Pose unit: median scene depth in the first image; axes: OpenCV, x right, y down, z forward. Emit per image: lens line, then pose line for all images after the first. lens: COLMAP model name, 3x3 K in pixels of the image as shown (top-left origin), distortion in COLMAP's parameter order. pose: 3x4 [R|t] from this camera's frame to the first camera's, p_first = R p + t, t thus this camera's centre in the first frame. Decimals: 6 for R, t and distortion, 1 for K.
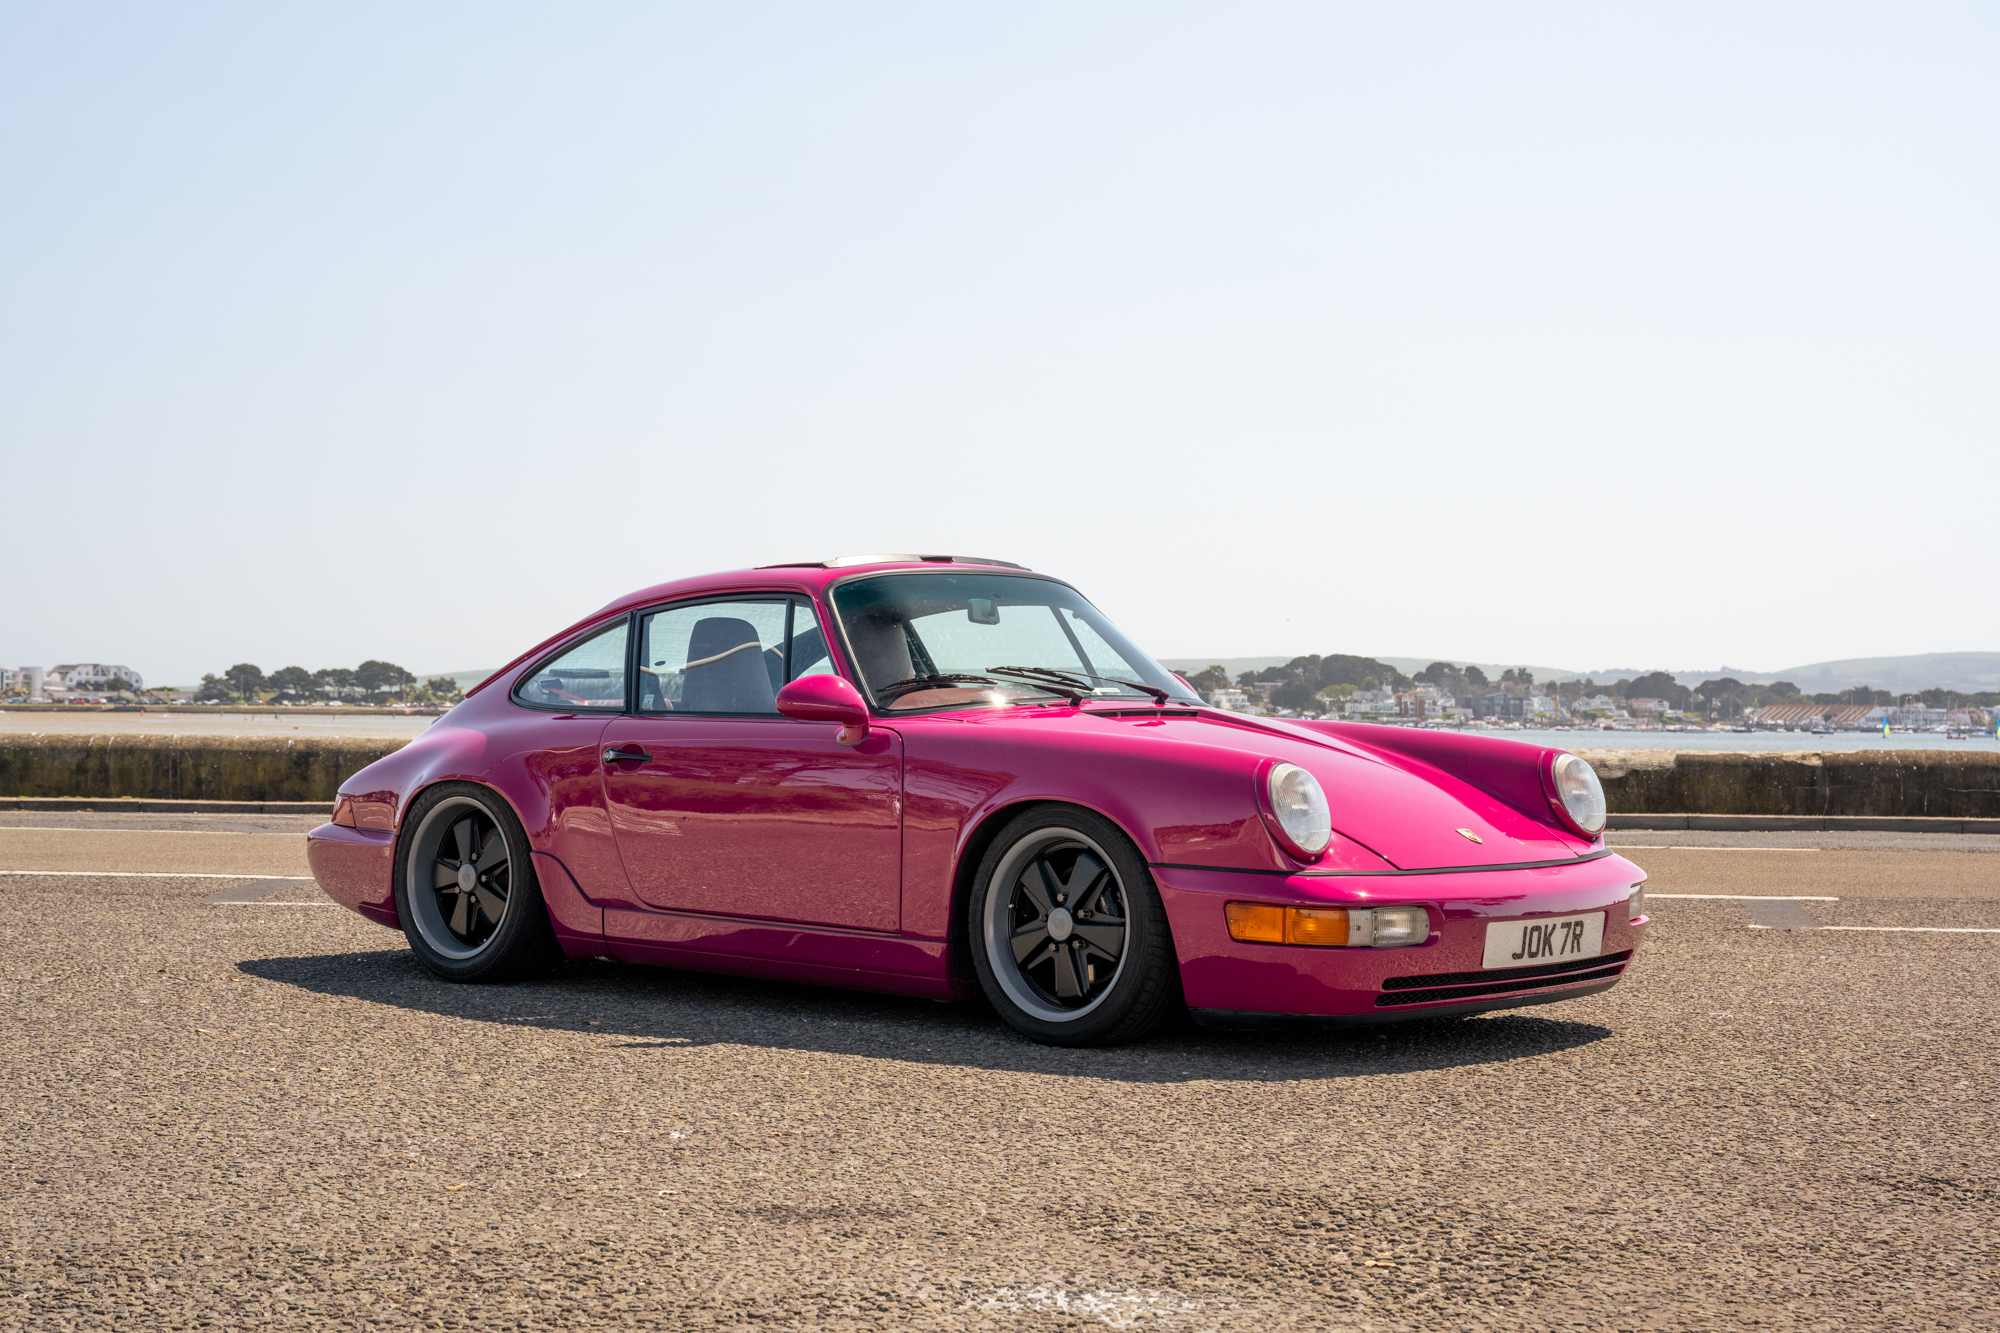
lens RADIAL K [[3324.6, 0, 907.7], [0, 3324.6, 623.6], [0, 0, 1]] dist [0.007313, 0.000000]
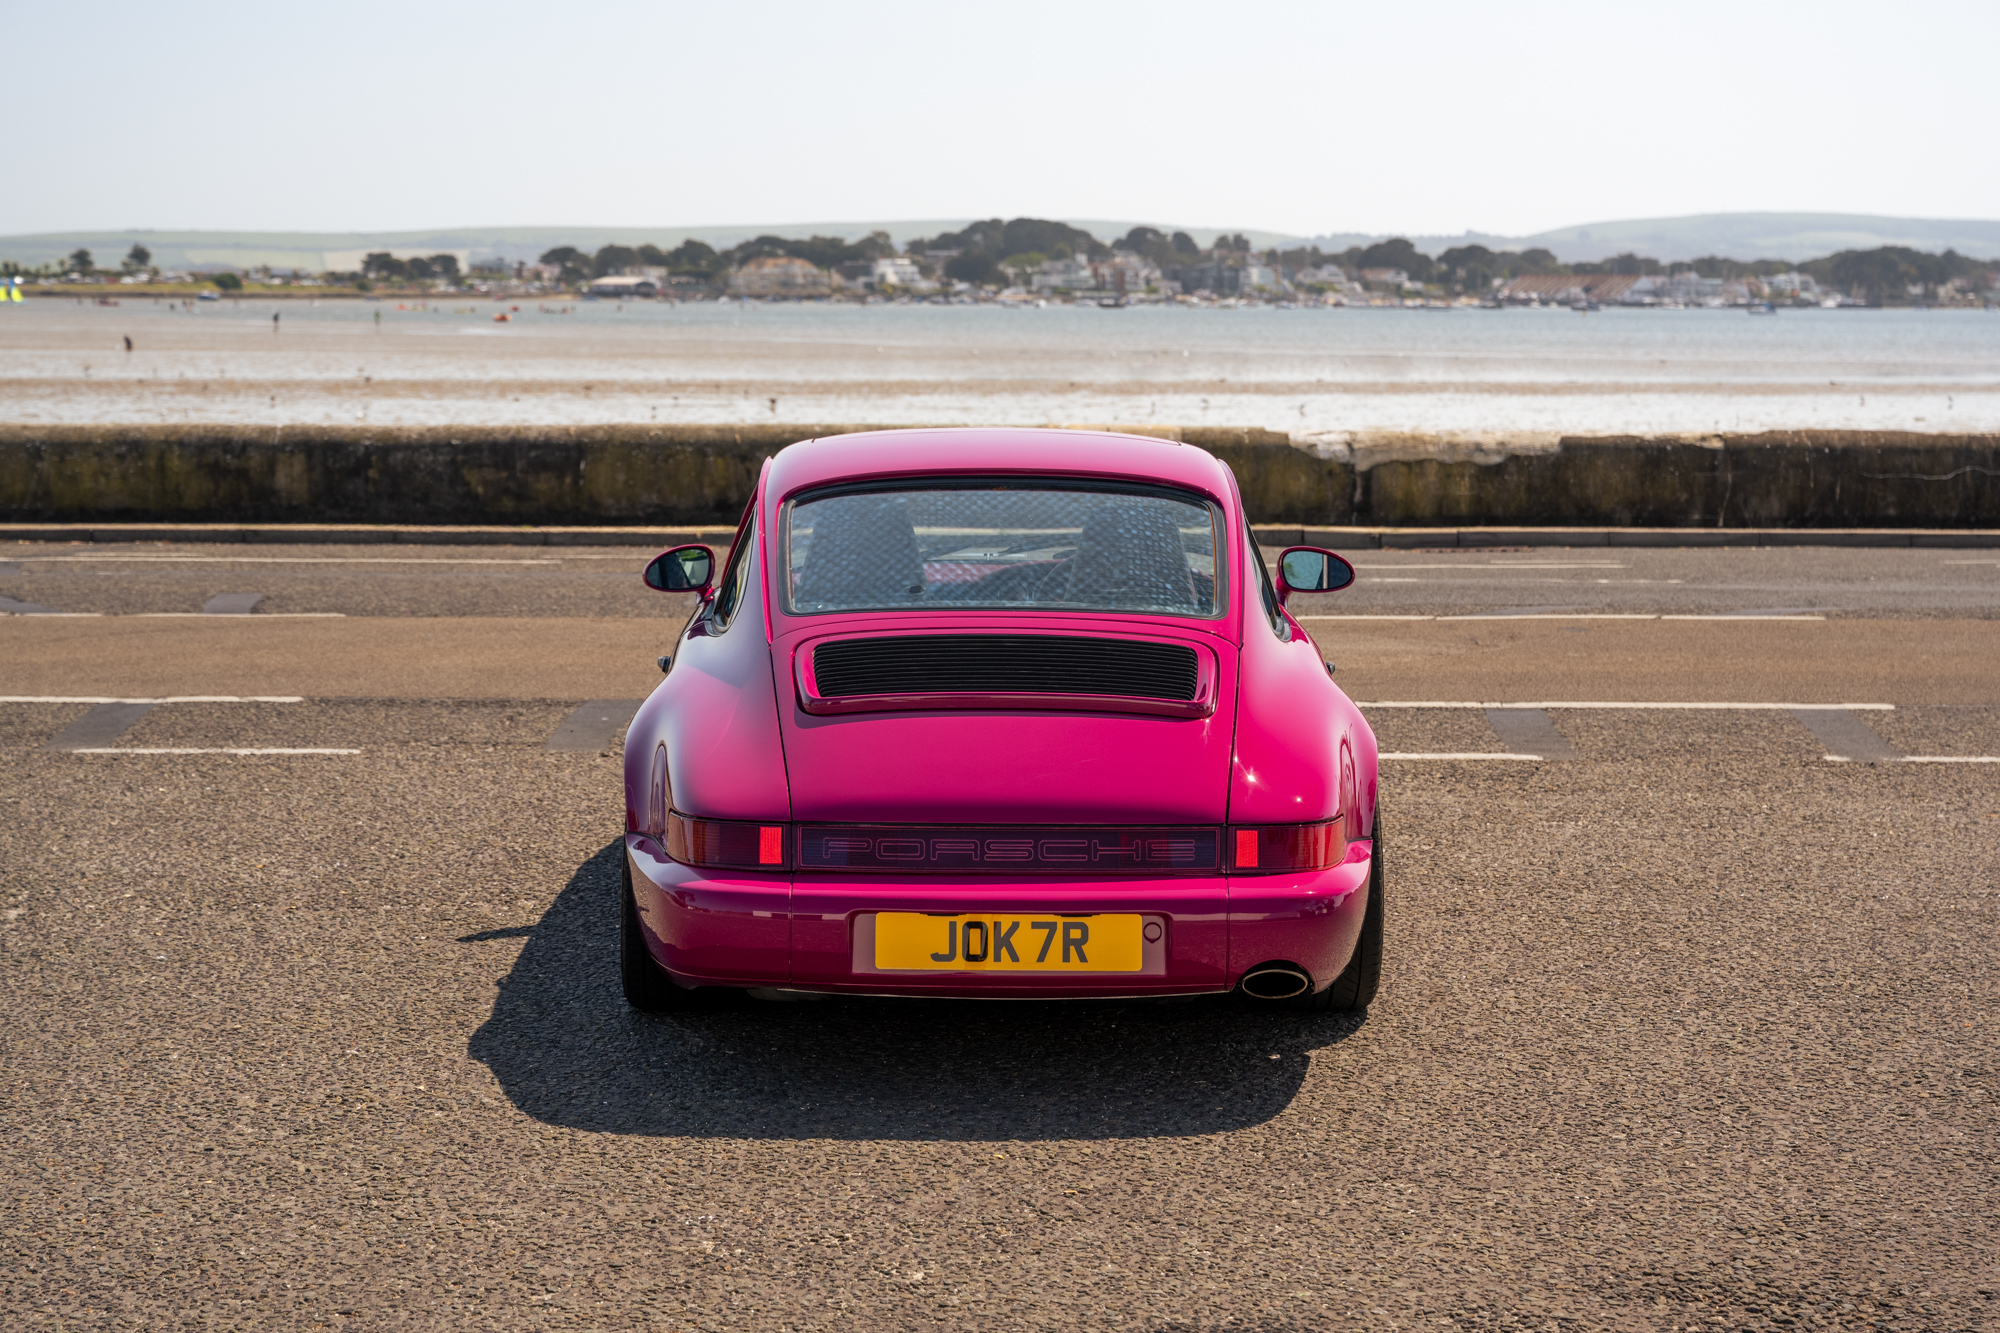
lens RADIAL K [[3942.7, 0, 974.3], [0, 3942.7, 663.2], [0, 0, 1]] dist [0.009263, 0.000000]
pose [[0.993266, -0.015246, 0.114852, -0.199155], [0.001201, 0.992606, 0.121378, -0.129906], [-0.115854, -0.120422, 0.985939, -0.053158]]
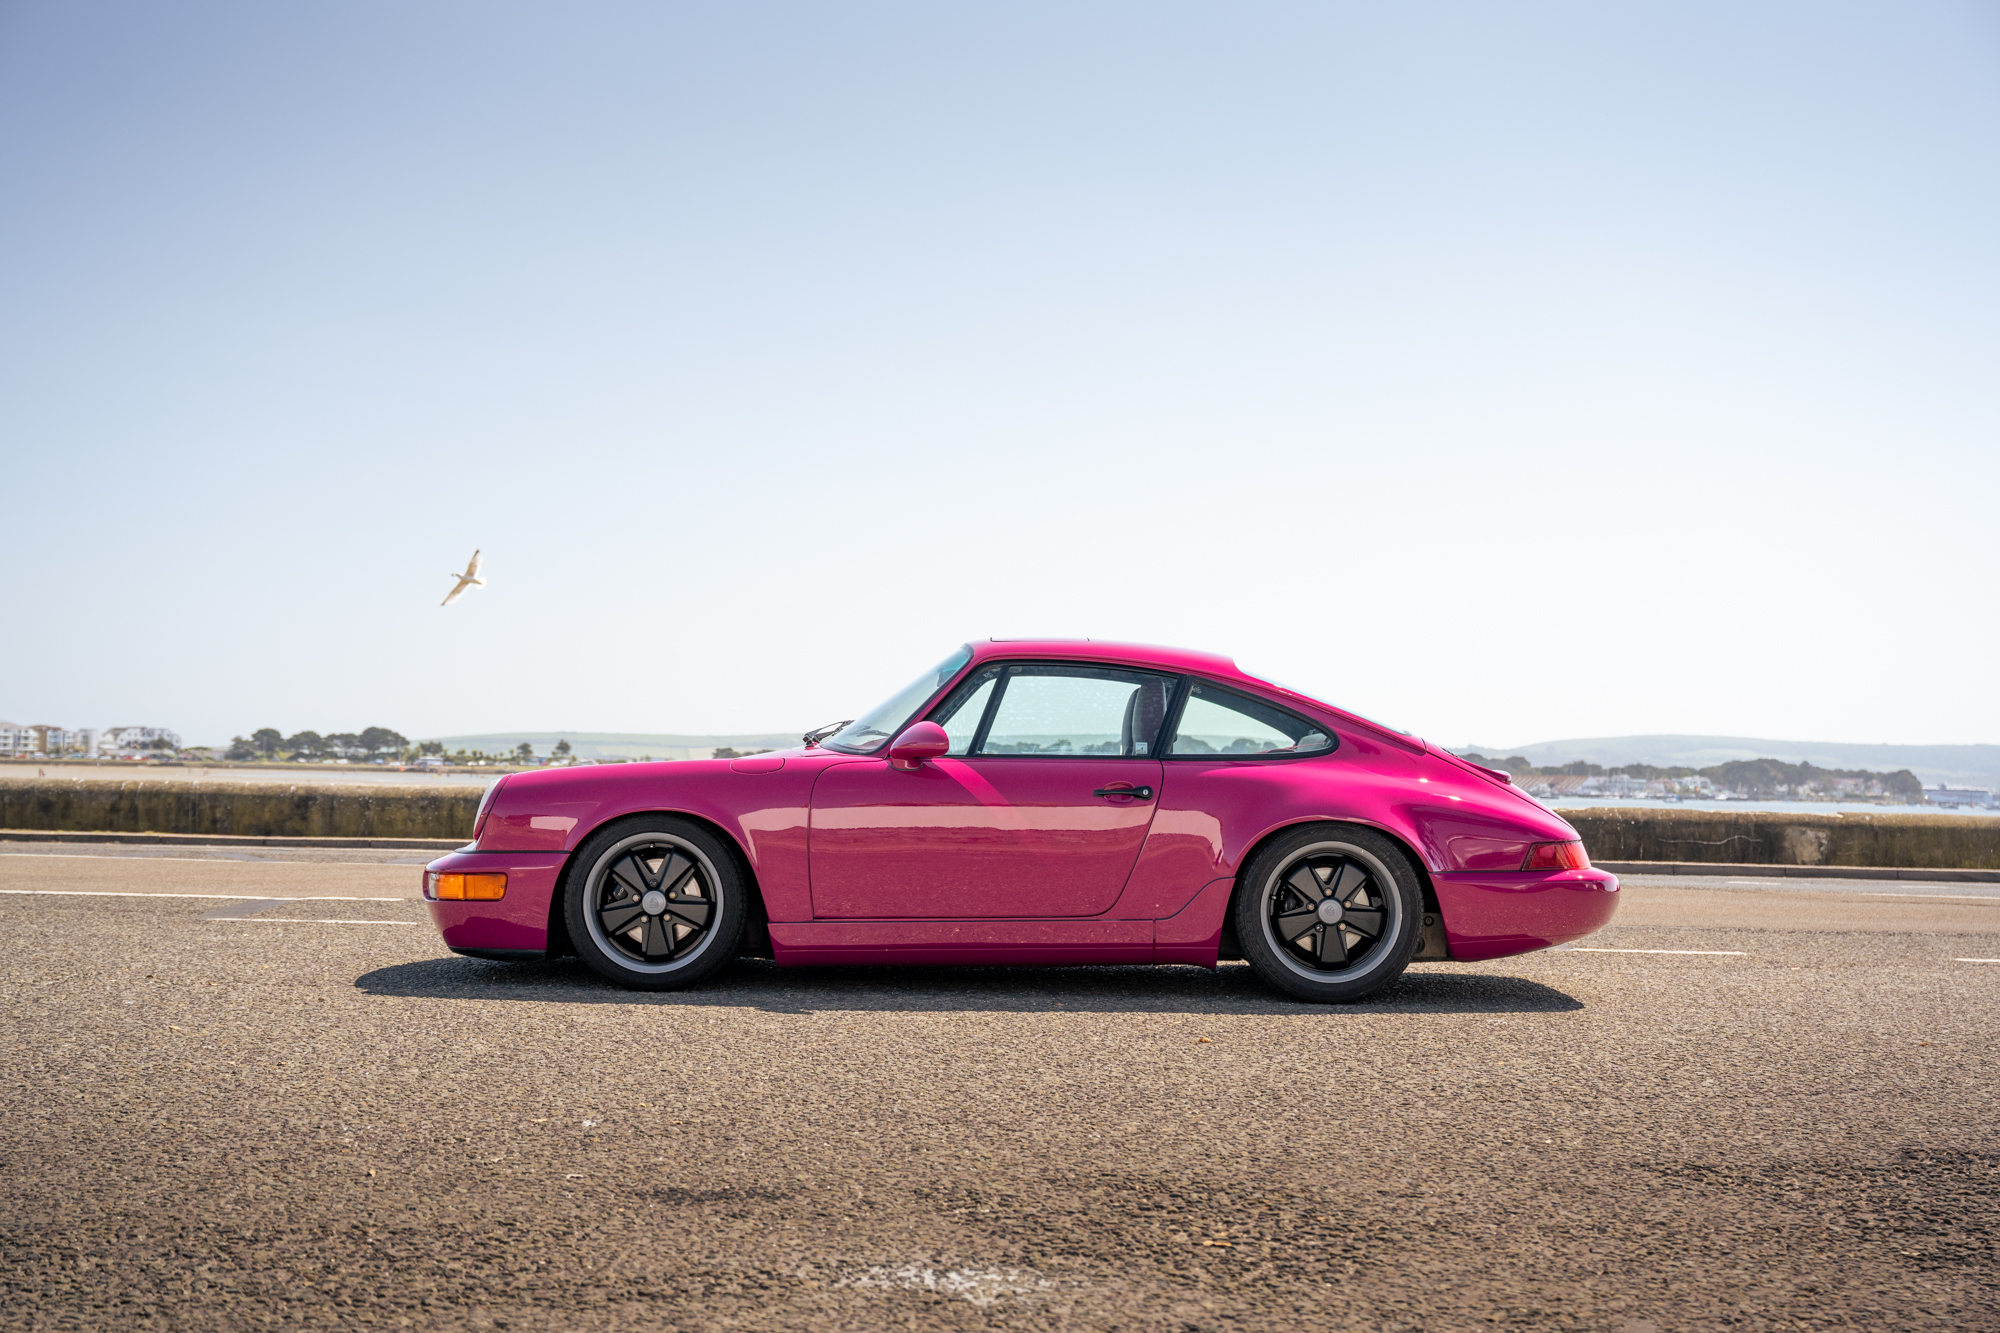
lens RADIAL K [[2701.1, 0, 960.6], [0, 2701.1, 644.1], [0, 0, 1]] dist [0.002345, 0.000000]
pose [[0.998467, 0.012985, 0.053813, 0.004894], [-0.011821, 0.999691, -0.021885, 0.011514], [-0.054080, 0.021215, 0.998311, 0.086171]]
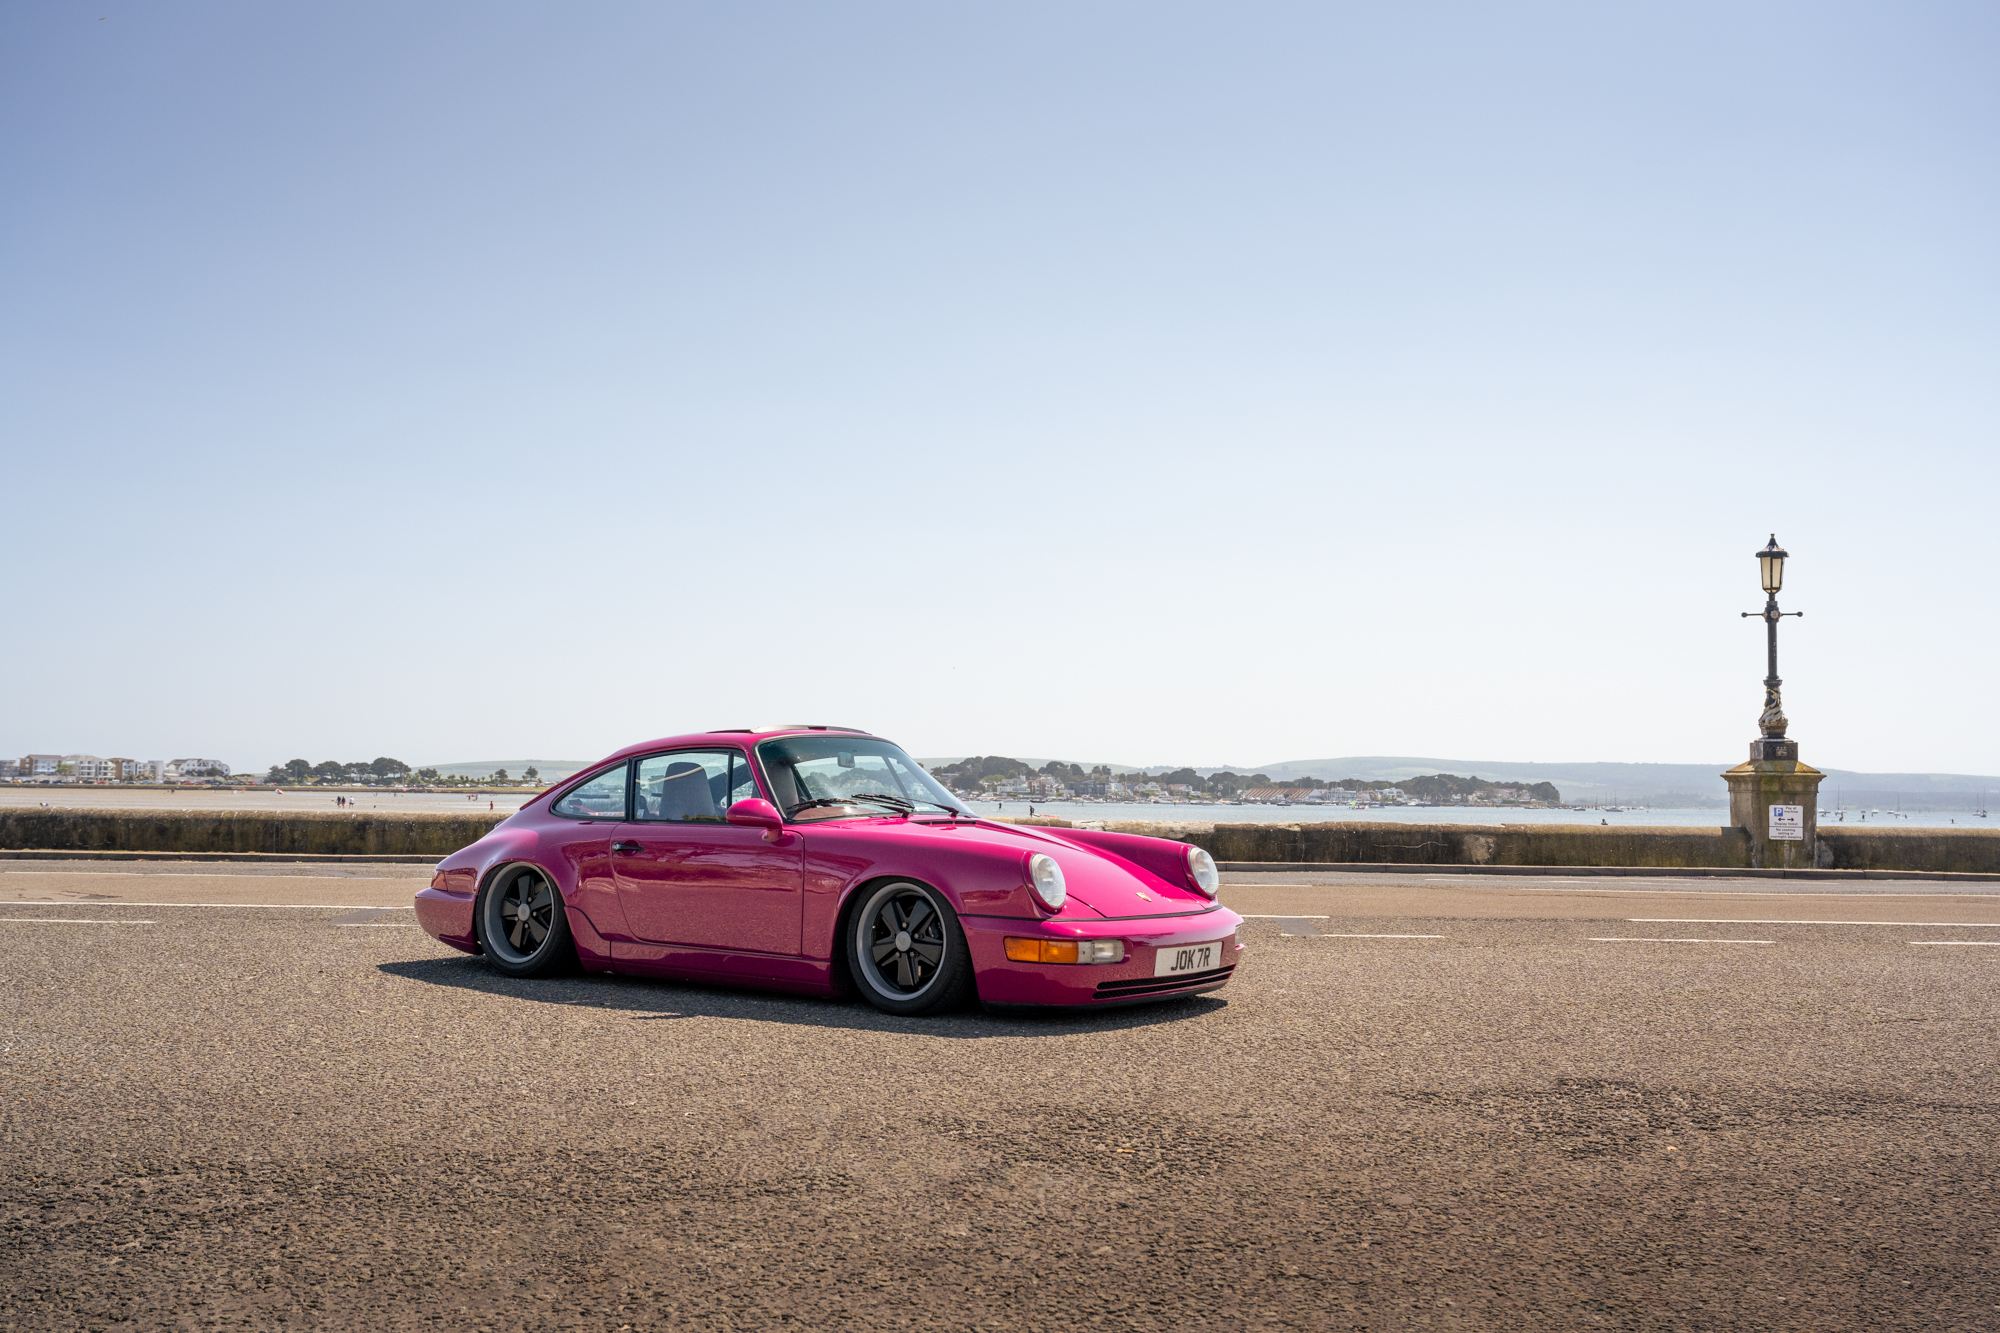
lens RADIAL K [[2060.2, 0, 979.6], [0, 2060.2, 655.3], [0, 0, 1]] dist [0.002889, 0.000000]
pose [[0.992533, 0.010636, 0.121509, -0.052651], [-0.005836, 0.999191, -0.039790, -0.015526], [-0.121834, 0.038784, 0.991793, -0.039077]]
